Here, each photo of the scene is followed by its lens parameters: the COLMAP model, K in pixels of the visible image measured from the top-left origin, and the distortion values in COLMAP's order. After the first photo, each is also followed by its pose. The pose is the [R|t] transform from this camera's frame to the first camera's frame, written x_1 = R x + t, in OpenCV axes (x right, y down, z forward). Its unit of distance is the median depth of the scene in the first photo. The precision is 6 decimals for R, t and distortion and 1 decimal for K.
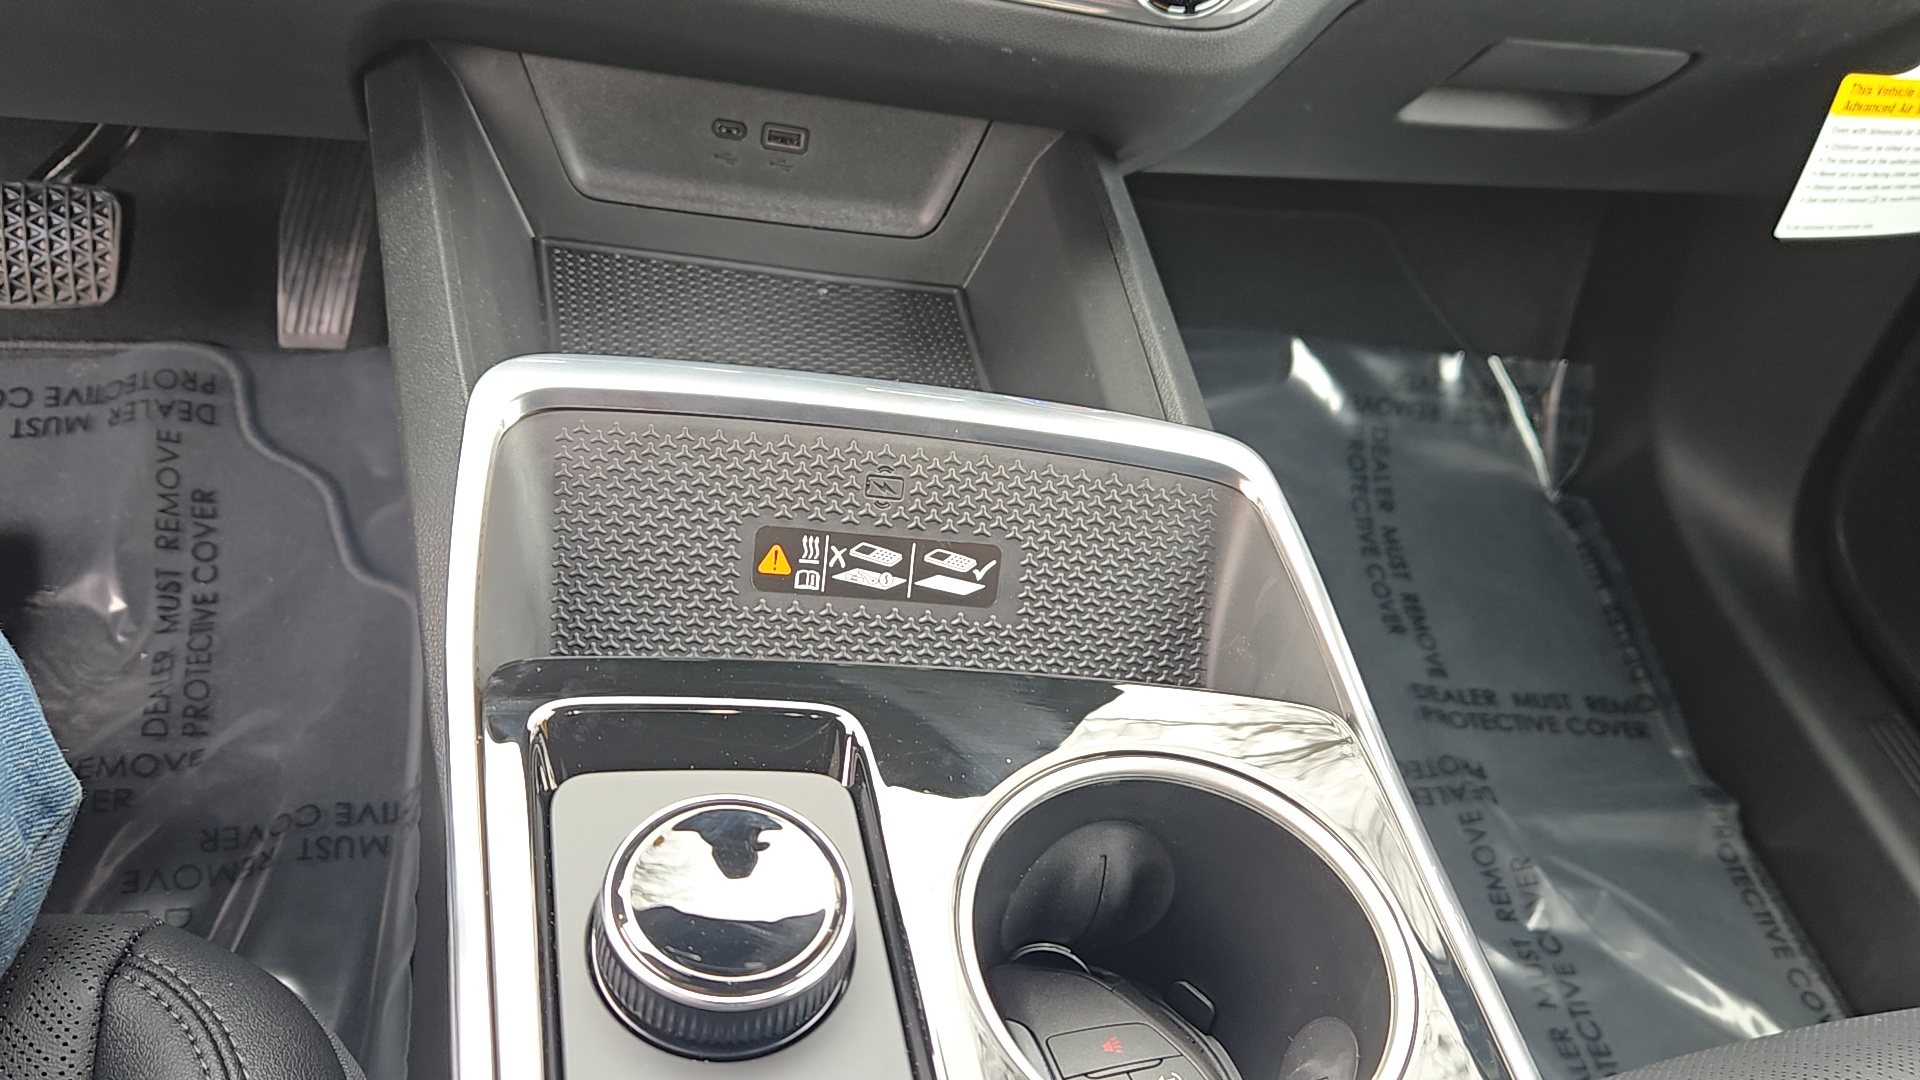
lens RADIAL K [[1611.7, 0, 957.5], [0, 1611.7, 545.5], [0, 0, 1]] dist [0.006582, -0.005903]
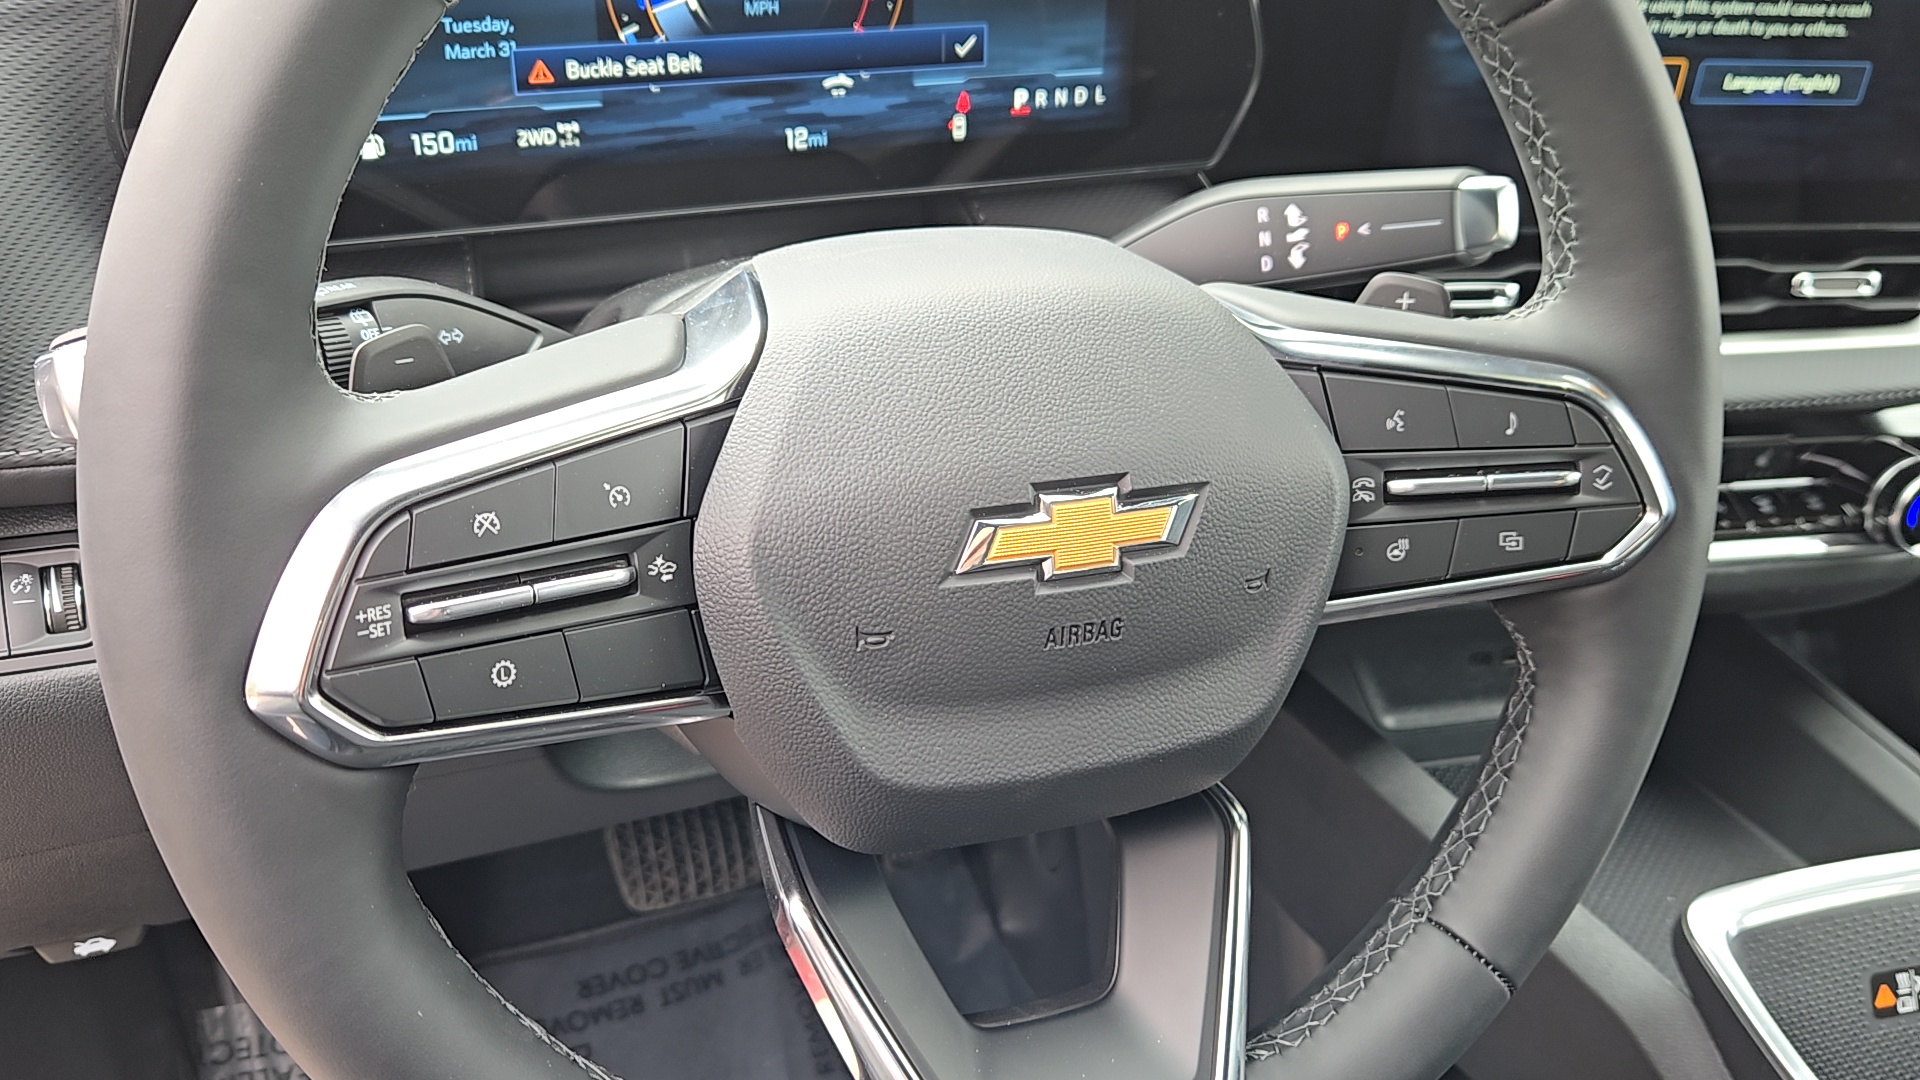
lens RADIAL K [[1611.7, 0, 960.6], [0, 1611.7, 534.9], [0, 0, 1]] dist [0.006582, -0.005903]
pose [[0.972640, -0.206011, 0.107381, -0.667023], [0.222385, 0.959336, -0.173836, -0.215430], [-0.067202, 0.192960, 0.978903, -0.291397]]
